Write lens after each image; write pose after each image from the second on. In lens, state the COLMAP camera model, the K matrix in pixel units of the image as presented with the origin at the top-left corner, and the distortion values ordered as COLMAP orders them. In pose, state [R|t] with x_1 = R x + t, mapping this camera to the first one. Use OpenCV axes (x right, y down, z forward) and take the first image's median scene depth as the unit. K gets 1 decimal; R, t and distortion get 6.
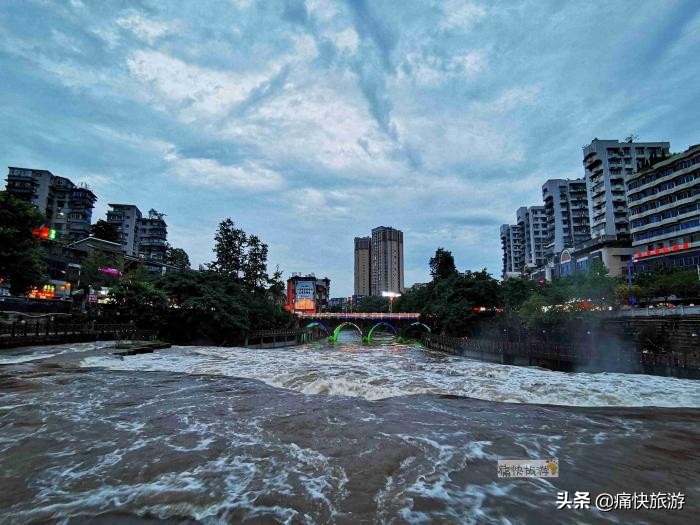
lens RADIAL K [[384.3, 0, 348.6], [0, 384.3, 266.8], [0, 0, 1]] dist [-0.055651, -0.001481]
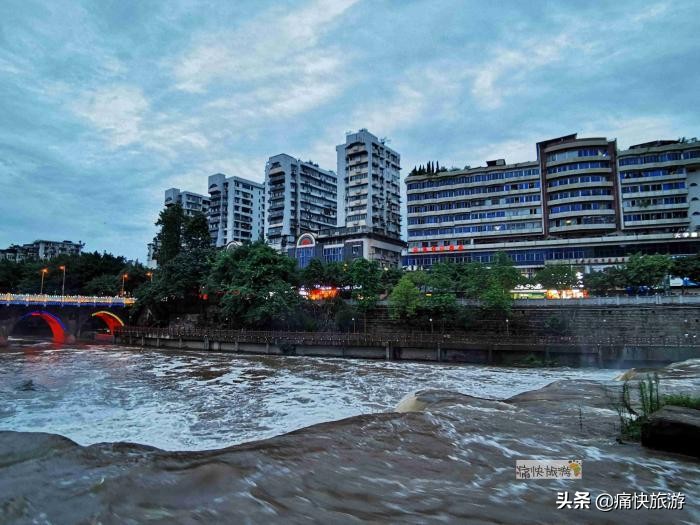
lens RADIAL K [[425.8, 0, 348.6], [0, 425.8, 267.5], [0, 0, 1]] dist [-0.001684, -0.045963]
pose [[0.505594, 0.078398, 0.859202, -0.305606], [-0.119159, 0.992664, -0.020458, 0.053317], [-0.854503, -0.092038, 0.511227, 0.398108]]
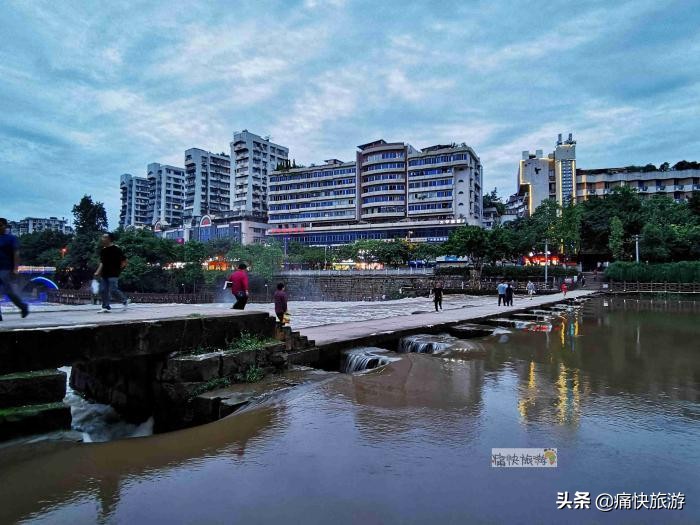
lens RADIAL K [[425.8, 0, 344.1], [0, 425.8, 266.8], [0, 0, 1]] dist [-0.001684, -0.045963]
pose [[0.547141, 0.019826, 0.836806, -0.311760], [-0.122179, 0.990904, 0.056410, -0.016352], [-0.828075, -0.133104, 0.544586, -0.087491]]
